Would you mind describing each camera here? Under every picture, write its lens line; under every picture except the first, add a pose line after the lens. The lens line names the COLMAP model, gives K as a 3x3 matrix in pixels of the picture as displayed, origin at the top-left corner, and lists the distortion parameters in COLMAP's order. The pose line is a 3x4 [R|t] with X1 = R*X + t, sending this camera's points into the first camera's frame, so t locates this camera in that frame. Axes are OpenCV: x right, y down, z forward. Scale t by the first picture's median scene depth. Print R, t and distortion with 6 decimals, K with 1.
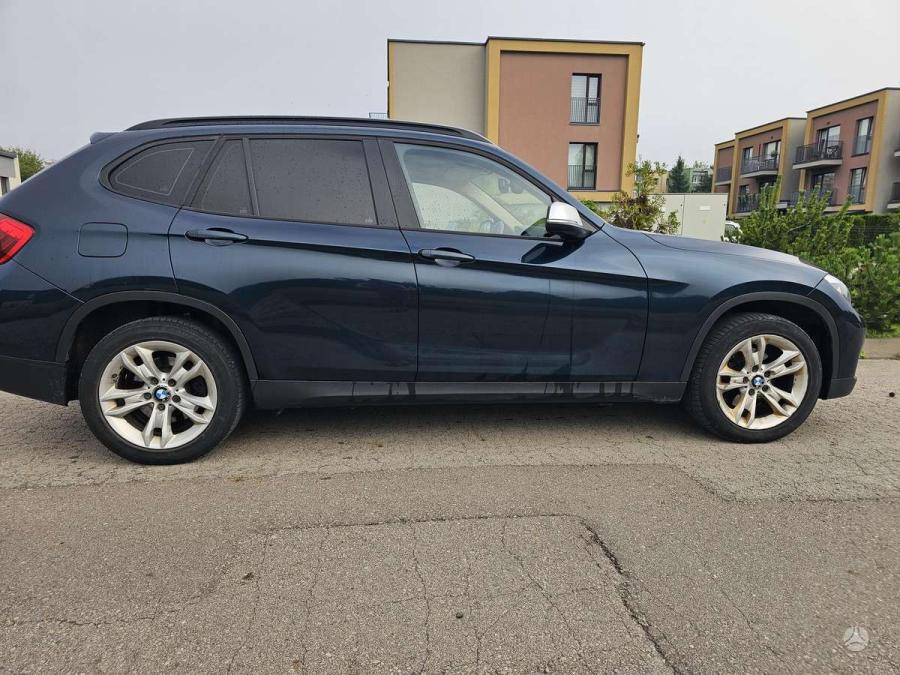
lens RADIAL K [[599.5, 0, 456.4], [0, 599.5, 340.9], [0, 0, 1]] dist [0.045055, -0.031968]
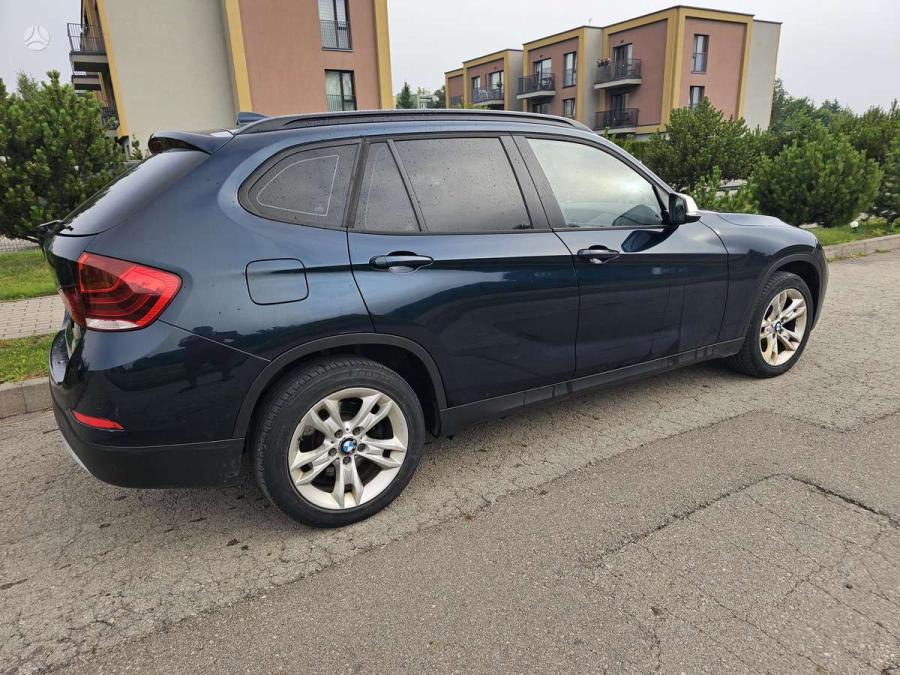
lens RADIAL K [[599.5, 0, 456.4], [0, 599.5, 340.9], [0, 0, 1]] dist [0.045055, -0.031968]
pose [[0.907715, -0.154342, 0.390170, -0.584358], [0.109278, 0.984758, 0.135315, -0.143770], [-0.405107, -0.080190, 0.910746, 0.138749]]
